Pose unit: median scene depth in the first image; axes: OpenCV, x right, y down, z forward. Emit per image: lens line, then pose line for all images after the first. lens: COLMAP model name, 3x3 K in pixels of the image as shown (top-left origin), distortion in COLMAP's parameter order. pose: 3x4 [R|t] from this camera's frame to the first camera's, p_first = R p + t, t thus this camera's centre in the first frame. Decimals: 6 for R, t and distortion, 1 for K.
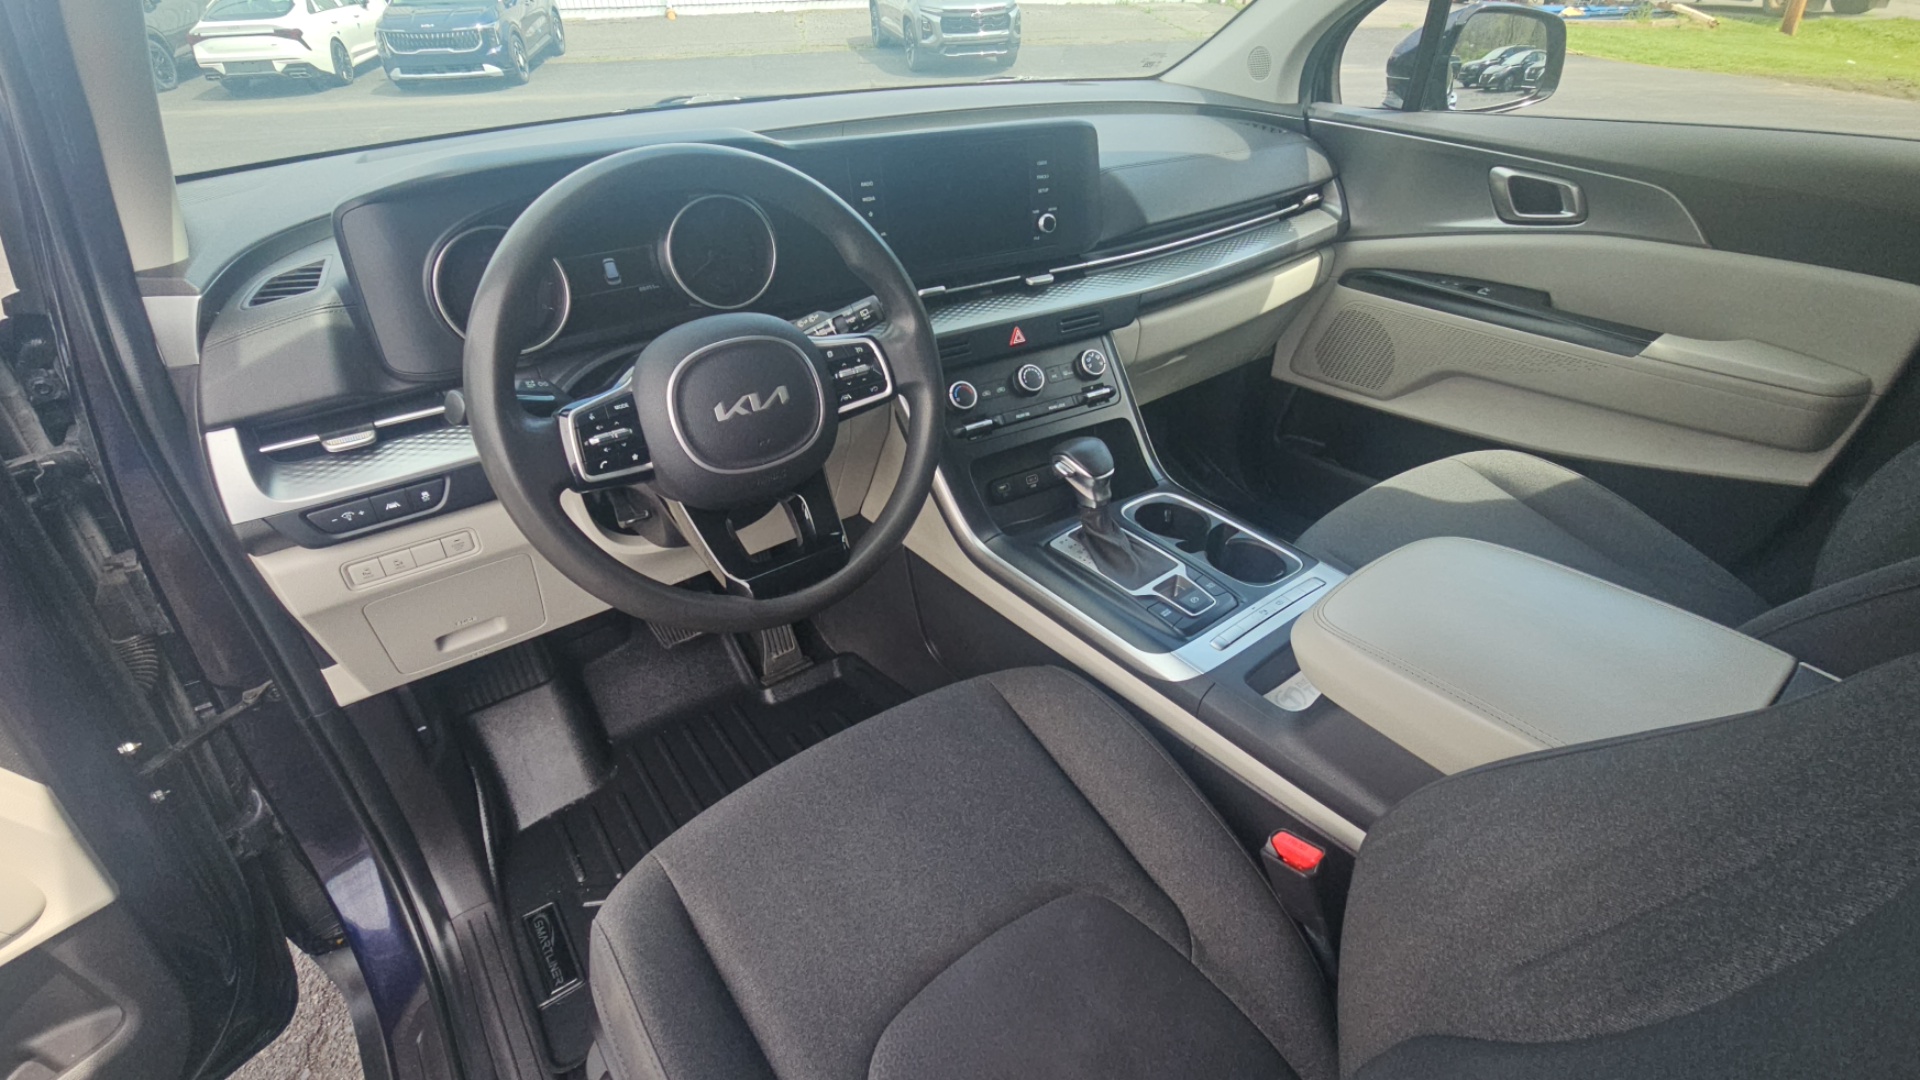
lens RADIAL K [[869.2, 0, 953.8], [0, 869.2, 528.1], [0, 0, 1]] dist [0.001203, -0.000829]
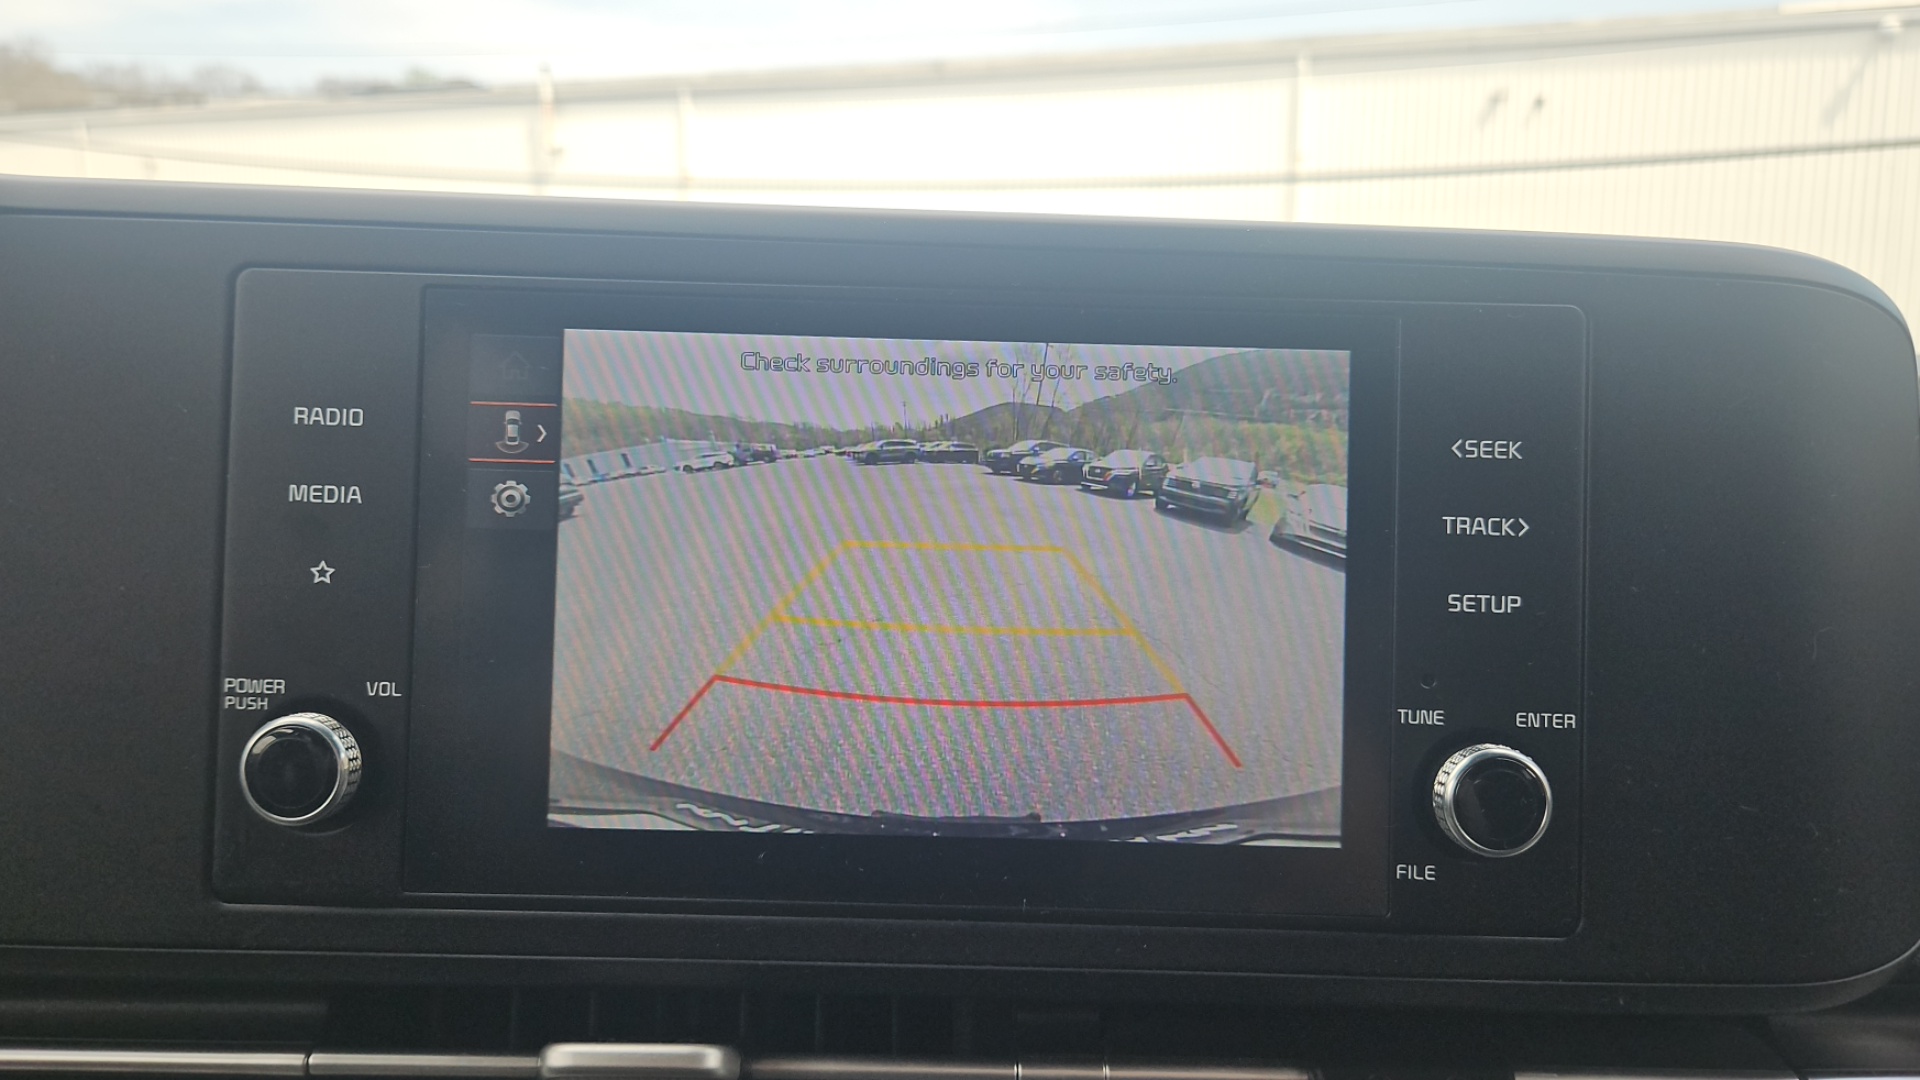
lens RADIAL K [[1457.6, 0, 960.0], [0, 1457.6, 540.0], [0, 0, 1]] dist [0.034634, -0.050624]
pose [[0.870812, 0.102018, -0.480914, 0.138316], [-0.295082, 0.890883, -0.345332, -0.256873], [0.393208, 0.442629, 0.805895, 0.687850]]
